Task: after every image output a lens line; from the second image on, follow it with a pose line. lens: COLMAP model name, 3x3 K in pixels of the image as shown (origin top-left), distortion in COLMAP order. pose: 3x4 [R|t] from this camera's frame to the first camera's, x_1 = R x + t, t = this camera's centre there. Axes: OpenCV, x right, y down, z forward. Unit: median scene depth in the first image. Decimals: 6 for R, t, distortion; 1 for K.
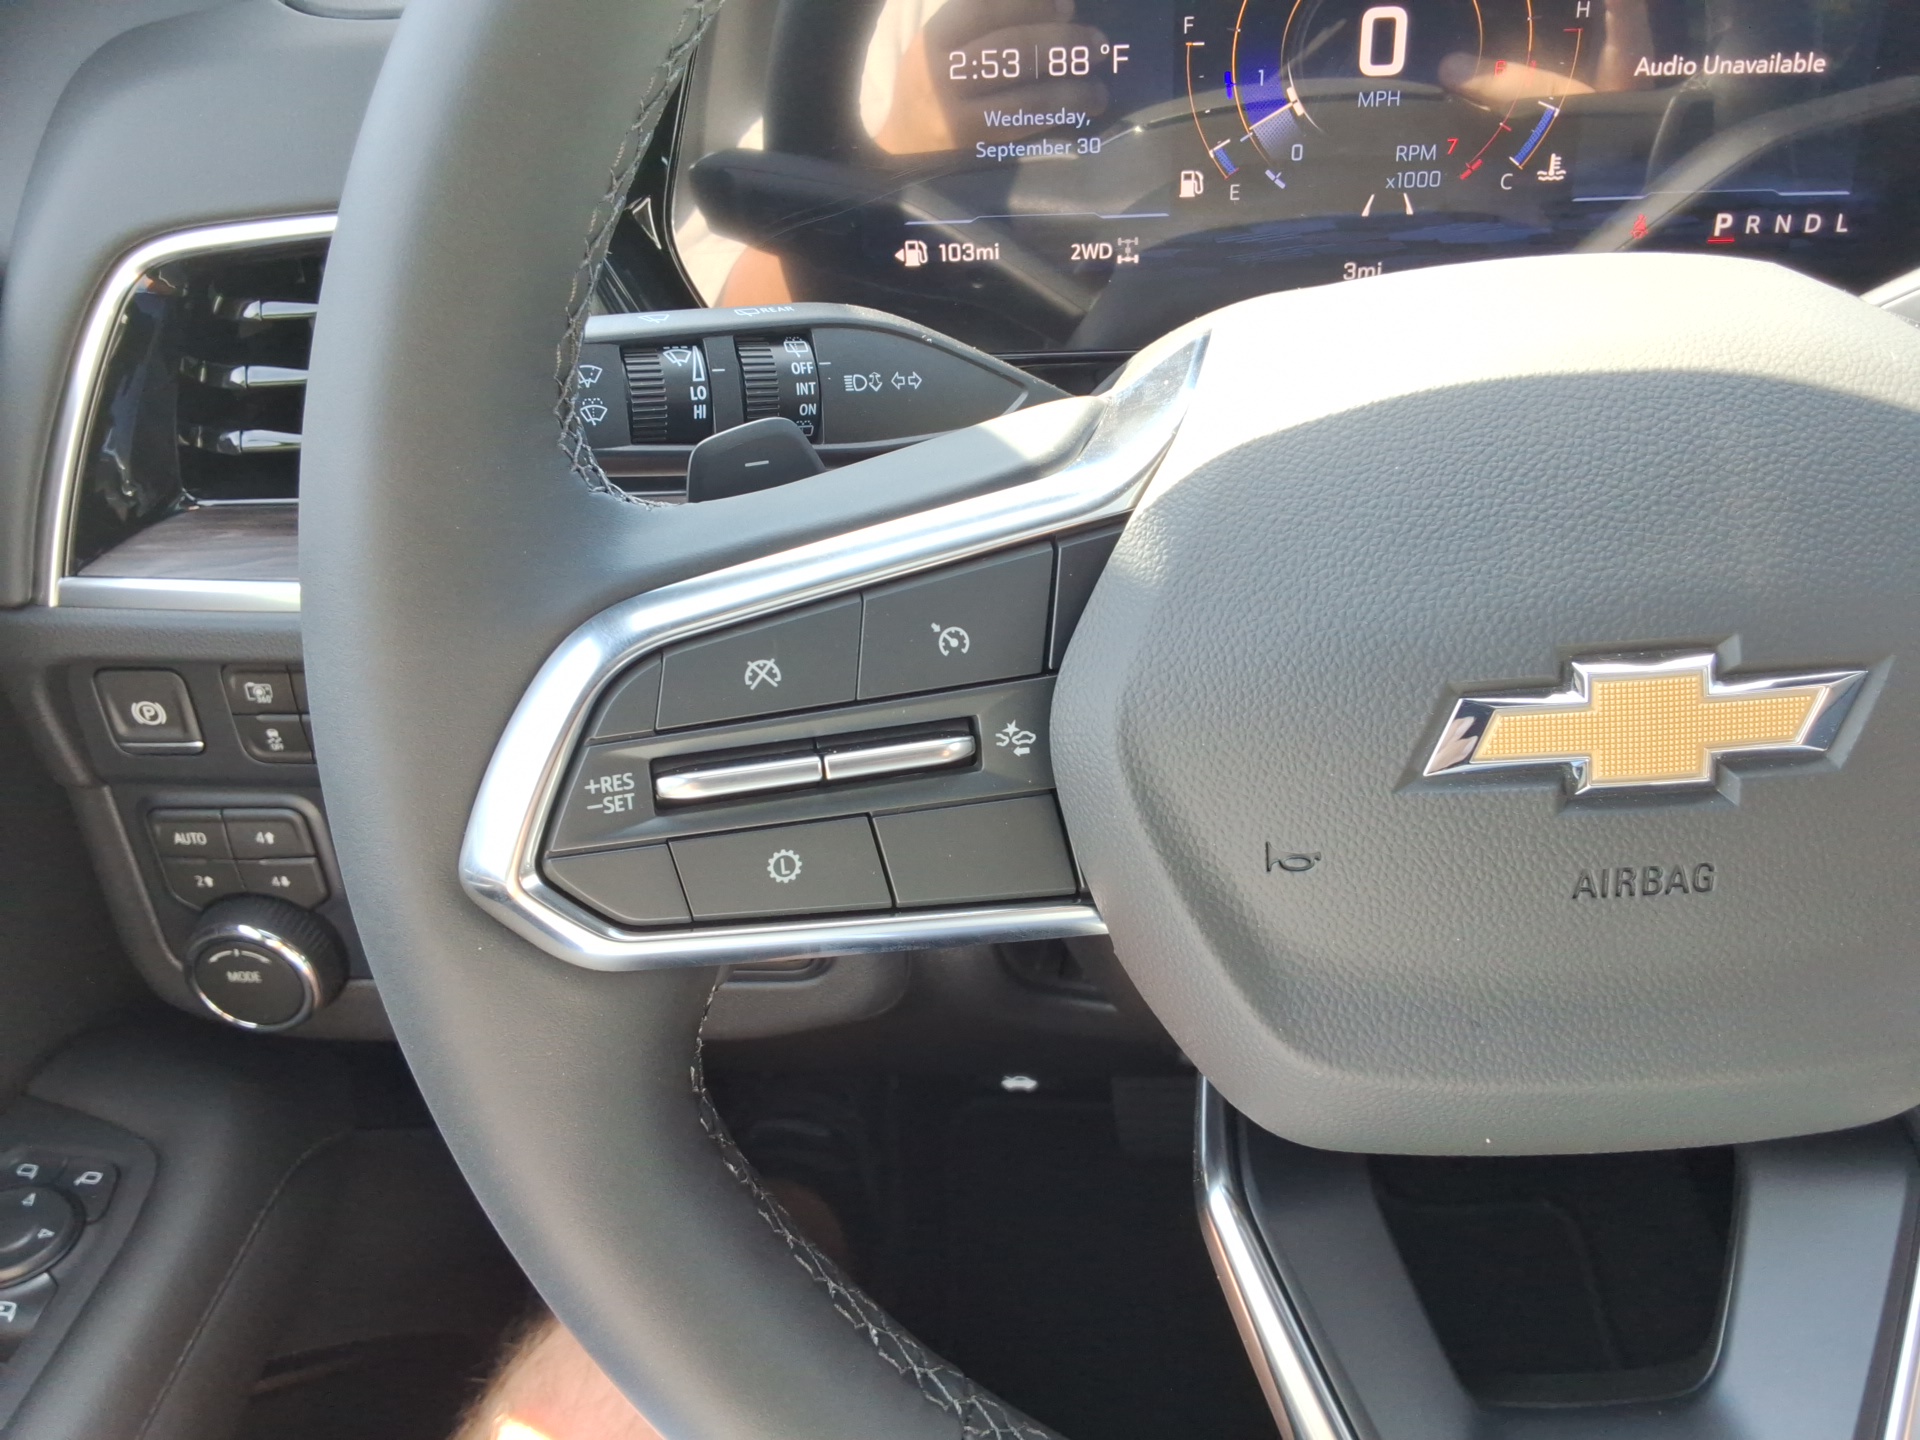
lens RADIAL K [[1577.8, 0, 986.8], [0, 1577.8, 693.9], [0, 0, 1]] dist [0.107912, -0.205012]
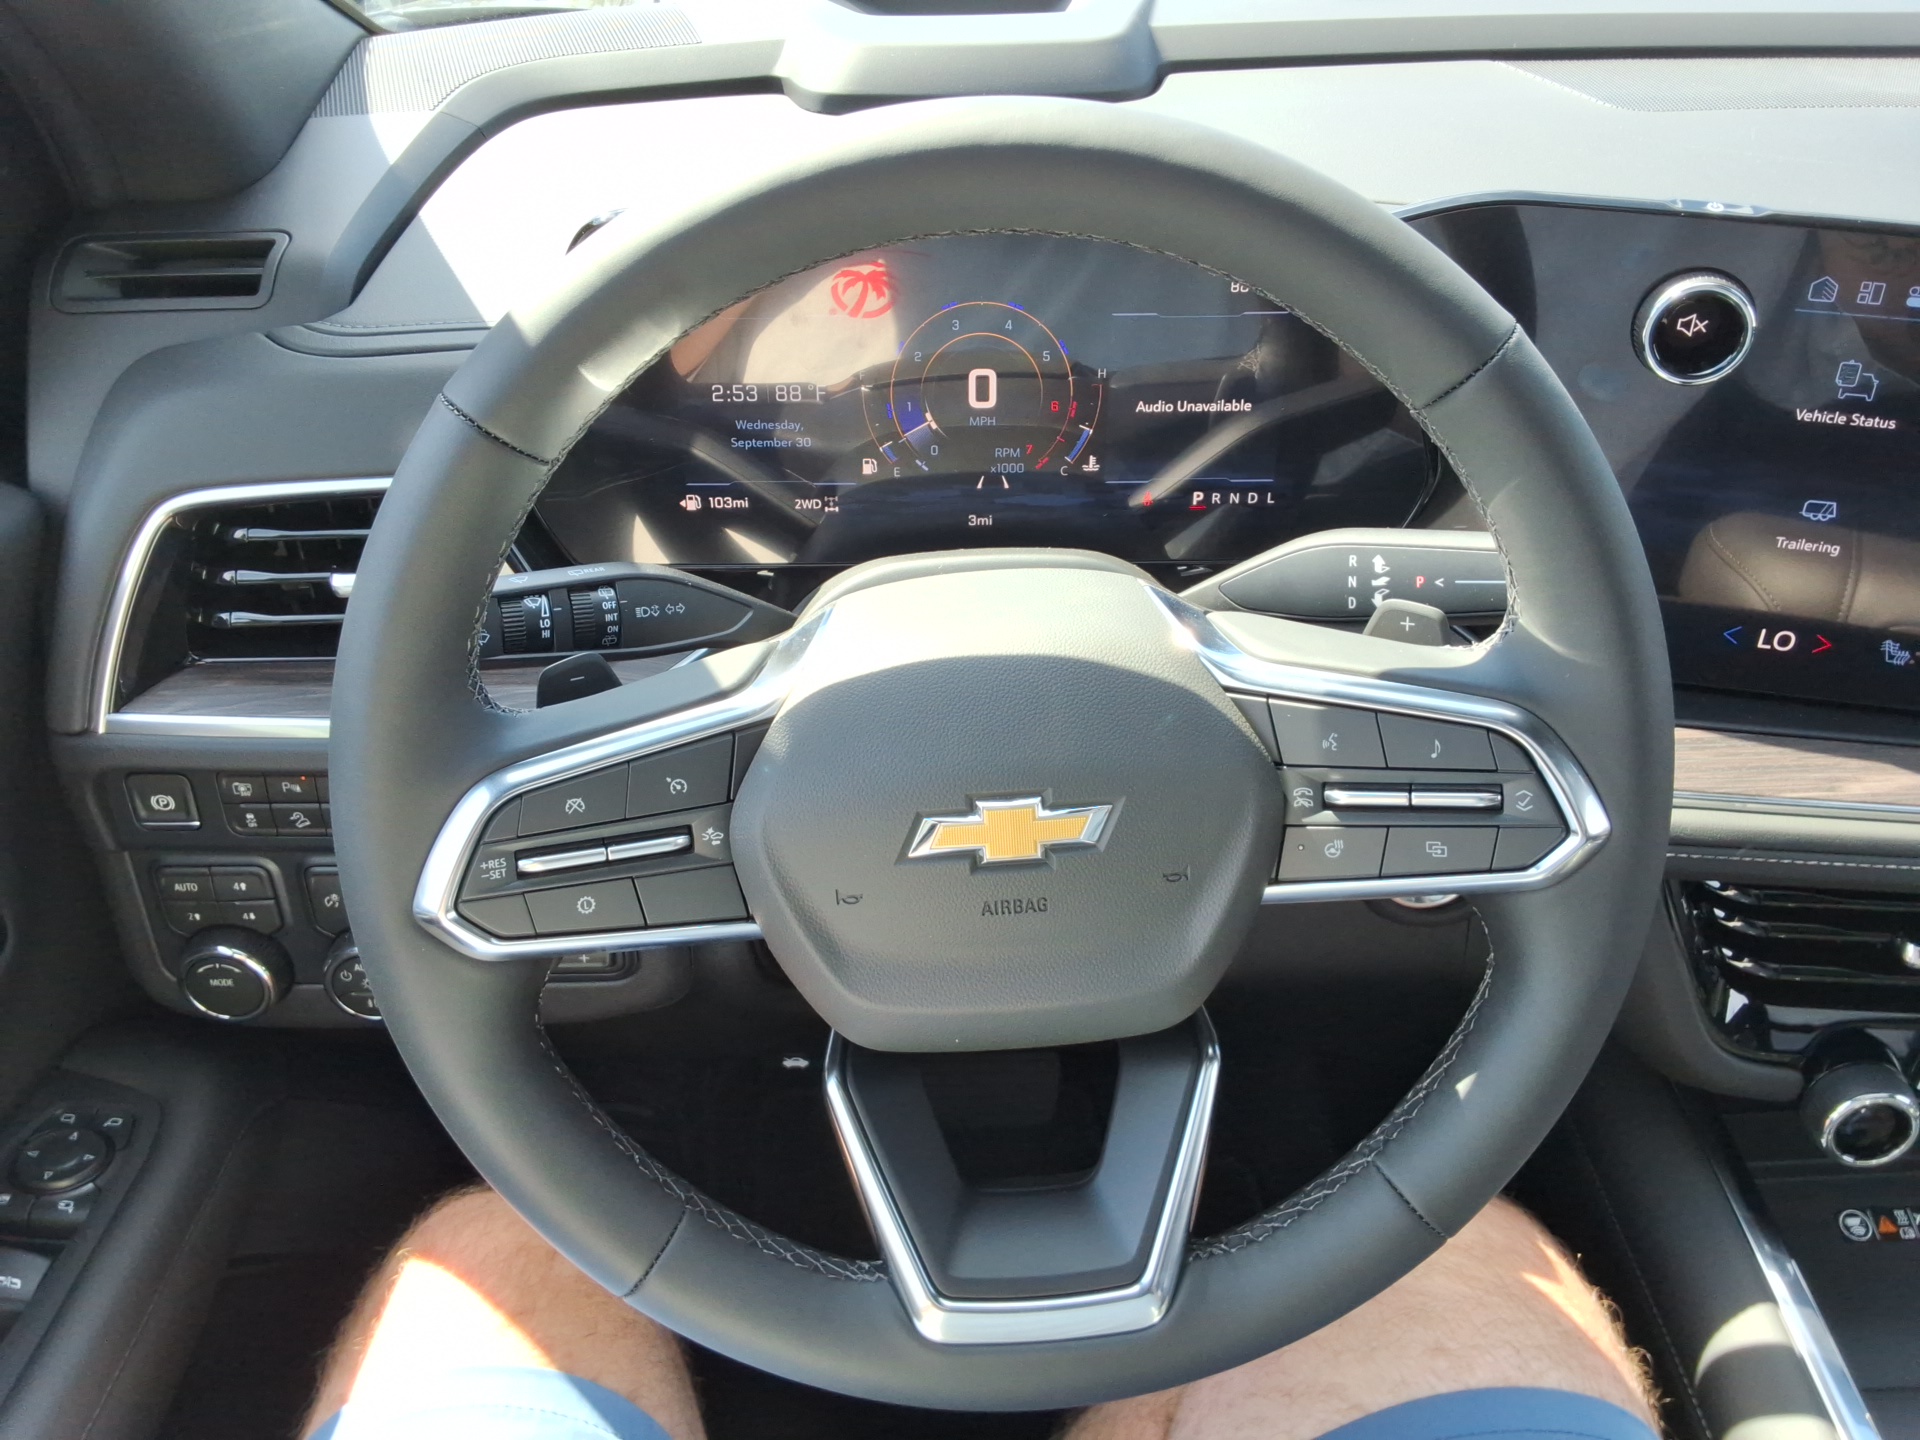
lens RADIAL K [[1562.4, 0, 986.8], [0, 1562.4, 698.6], [0, 0, 1]] dist [0.132356, -0.214096]
pose [[0.996385, 0.002817, 0.084911, 0.187572], [-0.001546, 0.999886, -0.015028, -0.110287], [-0.084943, 0.014842, 0.996275, -0.923601]]
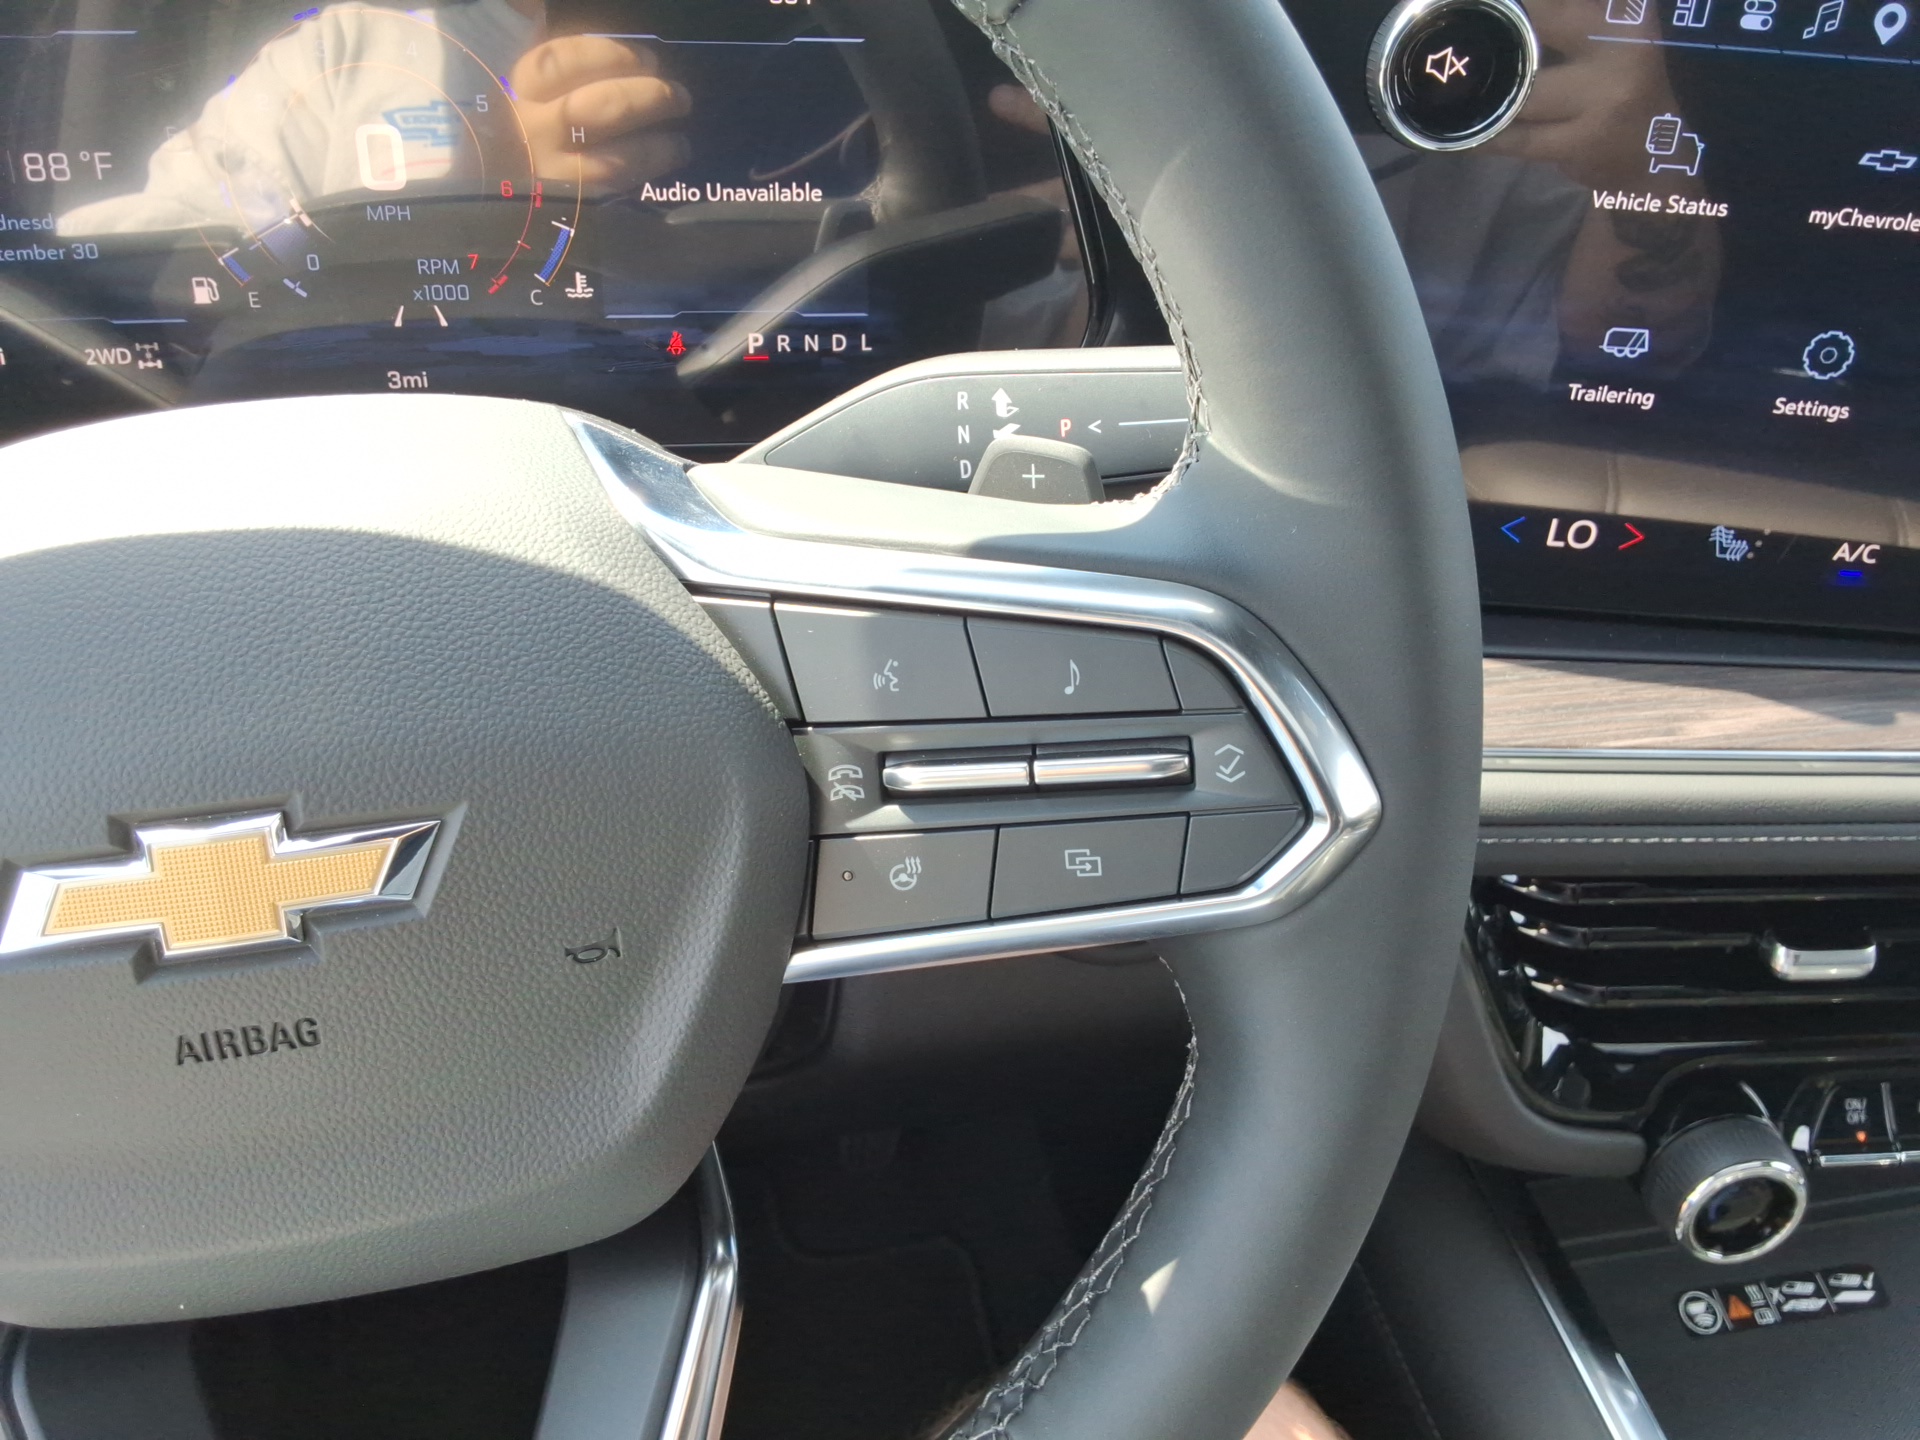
lens RADIAL K [[1562.4, 0, 986.8], [0, 1562.4, 698.6], [0, 0, 1]] dist [0.132356, -0.214096]
pose [[0.971169, -0.043805, 0.234332, 0.584864], [0.049565, 0.998595, -0.018744, -0.050509], [-0.233181, 0.029819, 0.971976, -0.074996]]
